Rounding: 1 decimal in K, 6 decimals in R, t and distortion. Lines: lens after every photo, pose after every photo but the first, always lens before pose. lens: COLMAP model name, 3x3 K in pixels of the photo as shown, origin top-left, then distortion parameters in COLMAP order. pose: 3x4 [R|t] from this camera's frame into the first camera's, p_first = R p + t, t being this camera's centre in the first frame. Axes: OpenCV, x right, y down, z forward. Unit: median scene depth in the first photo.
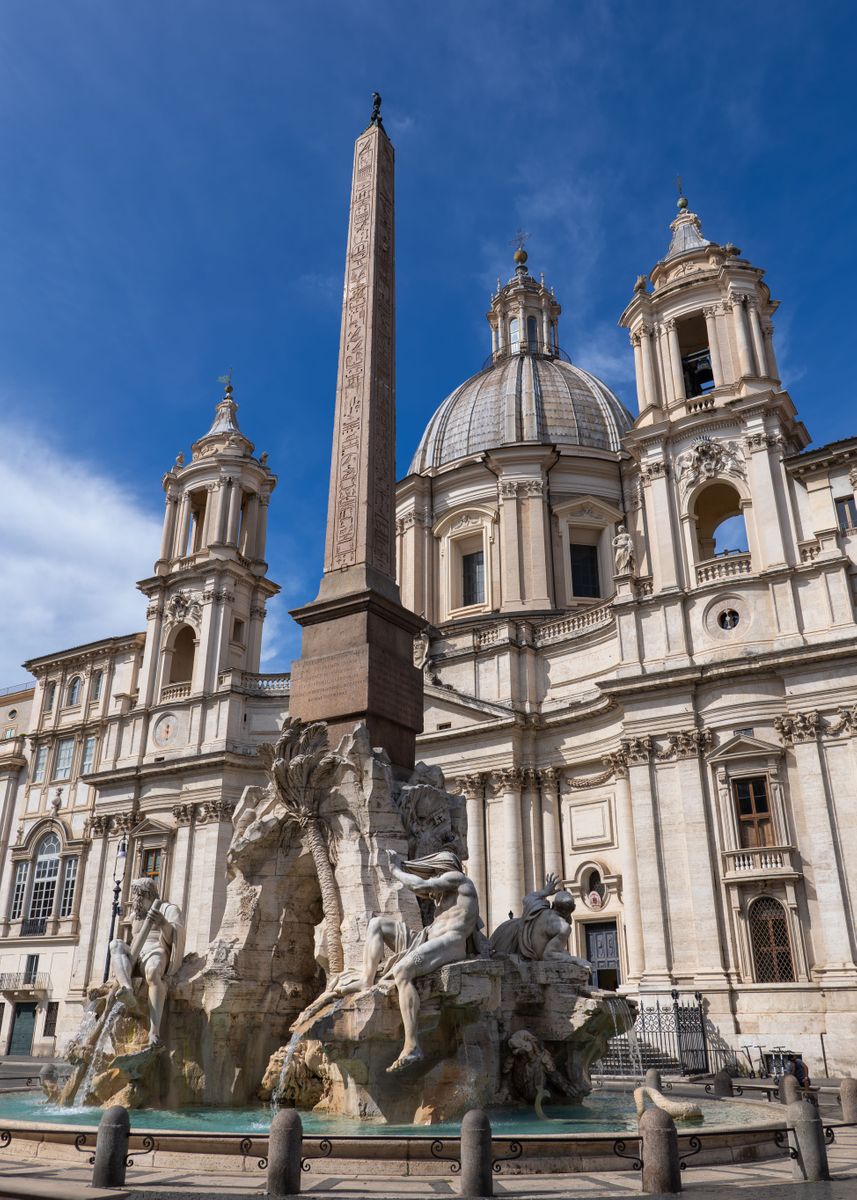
lens RADIAL K [[1008.5, 0, 411.3], [0, 1008.5, 563.3], [0, 0, 1]] dist [-0.008001, -0.005082]
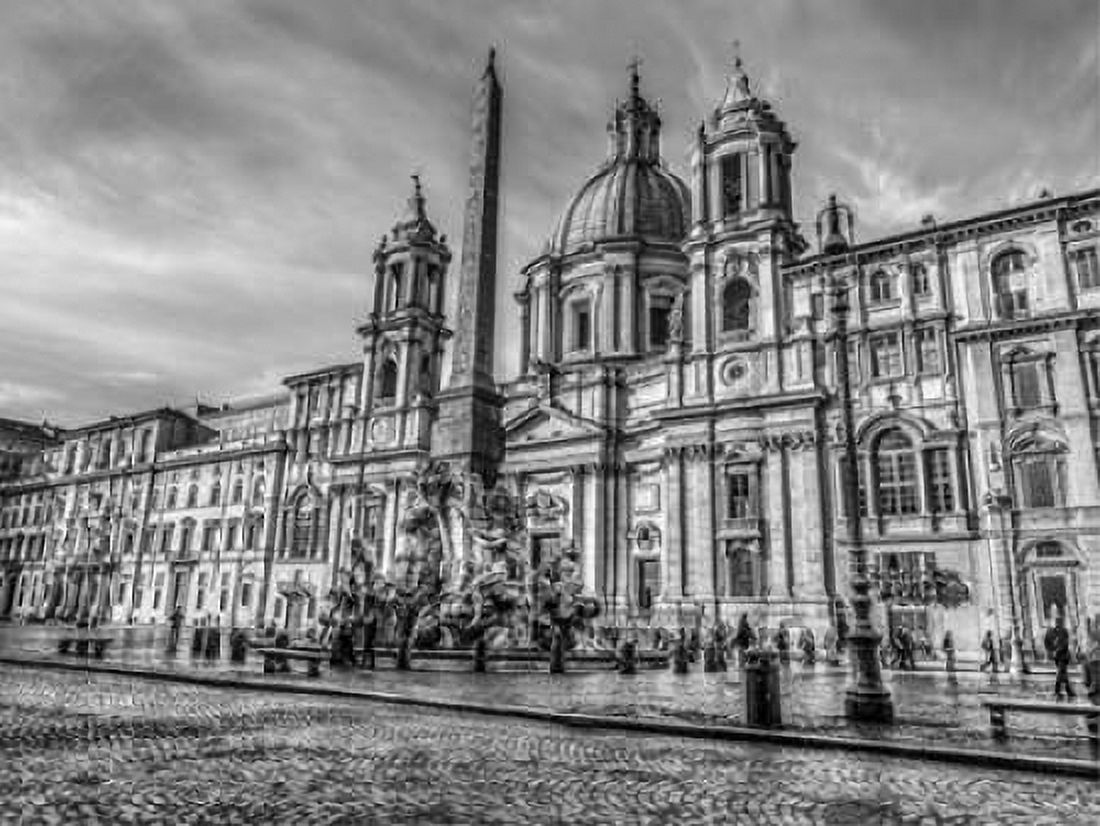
lens RADIAL K [[811.1, 0, 550.0], [0, 811.1, 413.0], [0, 0, 1]] dist [-0.000494, 0.000517]
pose [[0.998950, 0.014387, -0.043493, 0.069618], [-0.006550, 0.984505, 0.175236, -0.079038], [0.045340, -0.174768, 0.983565, -0.191105]]
